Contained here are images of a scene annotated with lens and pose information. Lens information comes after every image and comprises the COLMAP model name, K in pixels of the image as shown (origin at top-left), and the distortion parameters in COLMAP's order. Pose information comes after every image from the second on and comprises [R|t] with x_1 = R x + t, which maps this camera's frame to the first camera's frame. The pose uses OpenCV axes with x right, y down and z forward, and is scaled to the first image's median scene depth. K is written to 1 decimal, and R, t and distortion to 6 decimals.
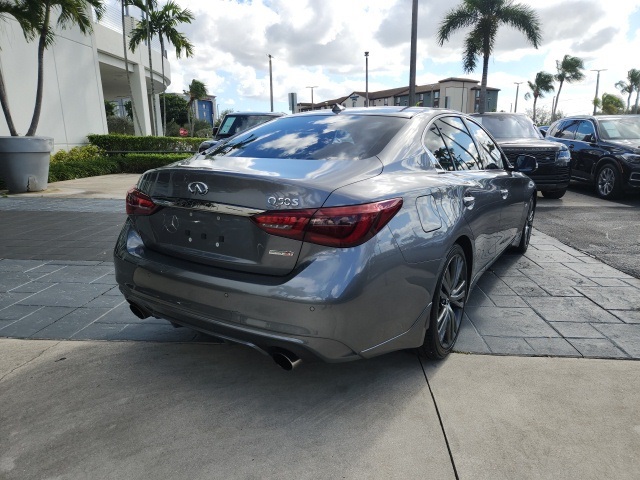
lens RADIAL K [[420.1, 0, 327.7], [0, 420.1, 239.4], [0, 0, 1]] dist [0.078343, -0.064430]
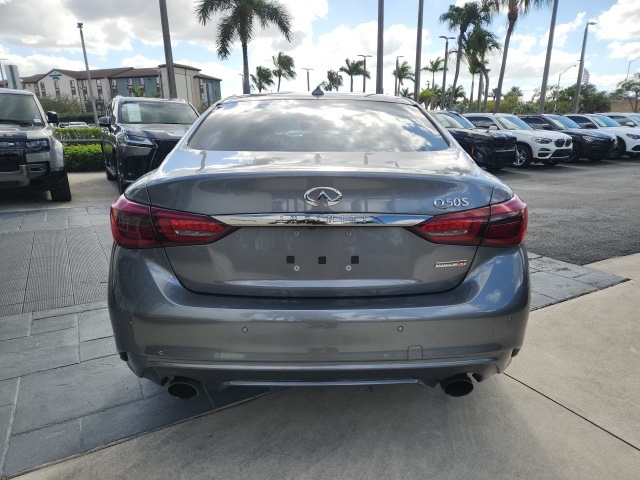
lens RADIAL K [[422.9, 0, 320.5], [0, 422.9, 251.2], [0, 0, 1]] dist [0.070704, -0.064099]
pose [[0.832040, -0.151082, 0.533746, -0.140708], [0.125288, 0.988515, 0.084502, -0.017609], [-0.540382, -0.003437, 0.841413, 0.078403]]
